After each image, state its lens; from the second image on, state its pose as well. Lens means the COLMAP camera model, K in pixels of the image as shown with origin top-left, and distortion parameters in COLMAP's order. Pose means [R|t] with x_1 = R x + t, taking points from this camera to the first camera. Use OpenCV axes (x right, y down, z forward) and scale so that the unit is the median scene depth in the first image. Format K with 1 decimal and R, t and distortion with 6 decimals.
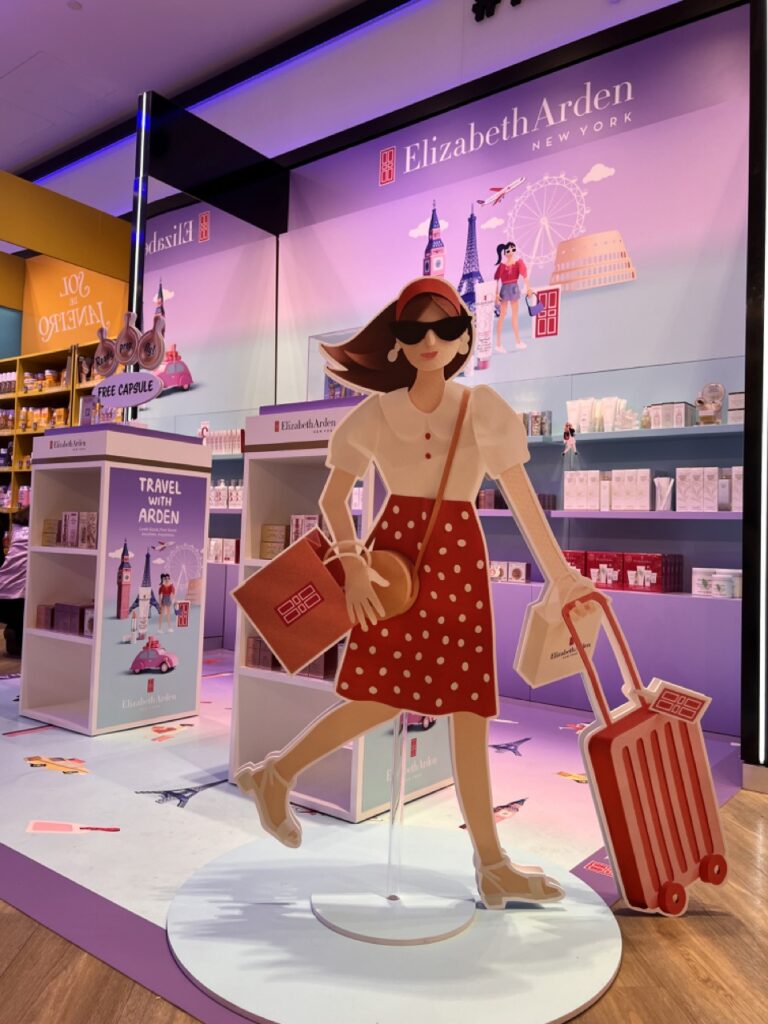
lens RADIAL K [[782.4, 0, 383.8], [0, 782.4, 511.1], [0, 0, 1]] dist [0.006474, 0.004529]
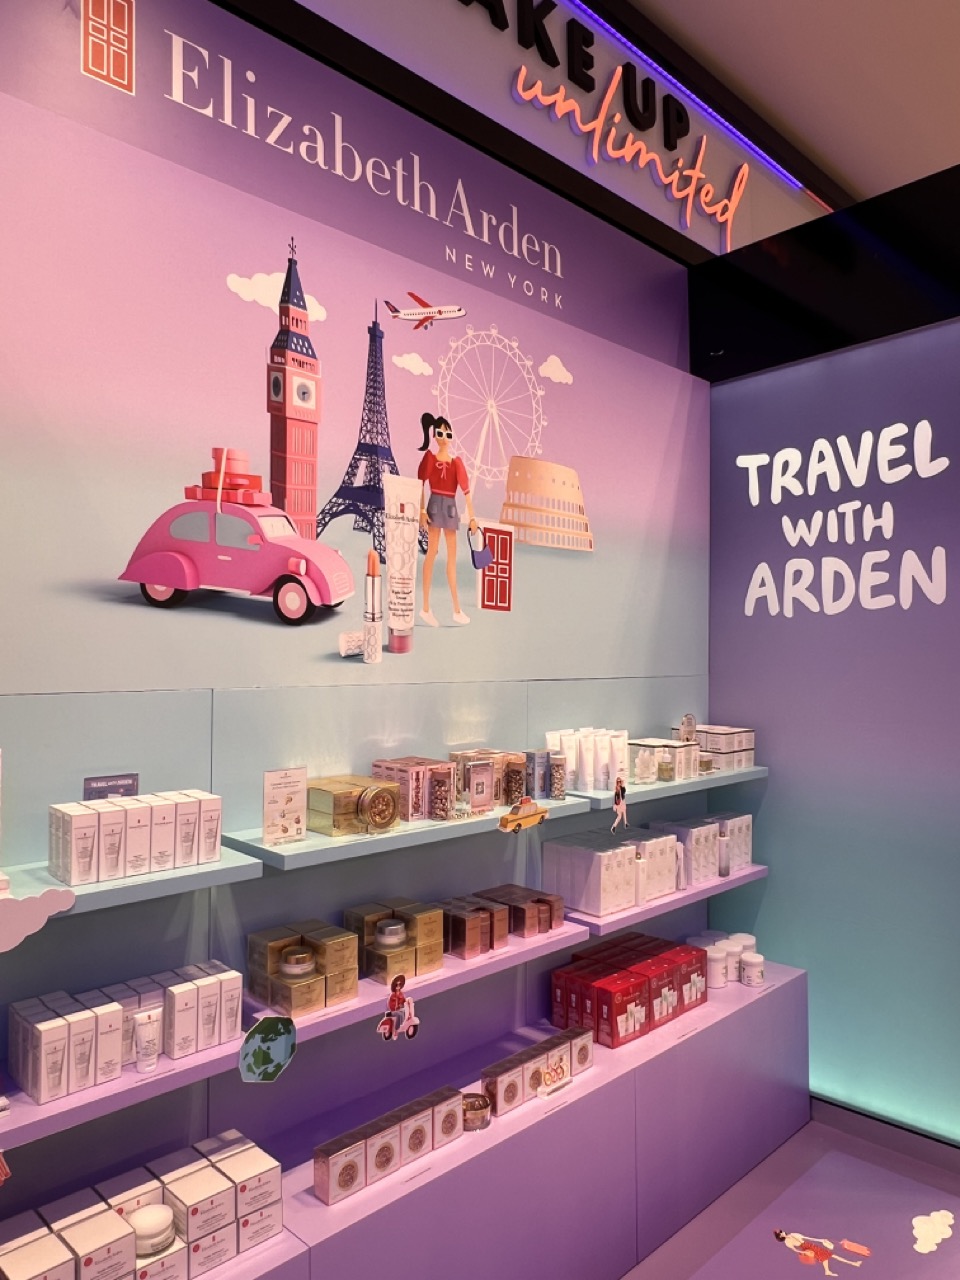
lens RADIAL K [[867.5, 0, 479.2], [0, 867.5, 640.3], [0, 0, 1]] dist [0.005332, -0.006255]
pose [[0.161608, 0.001556, 0.986854, -0.413602], [-0.023416, 0.999723, 0.002258, -0.195397], [-0.986577, -0.023473, 0.161599, 0.880060]]
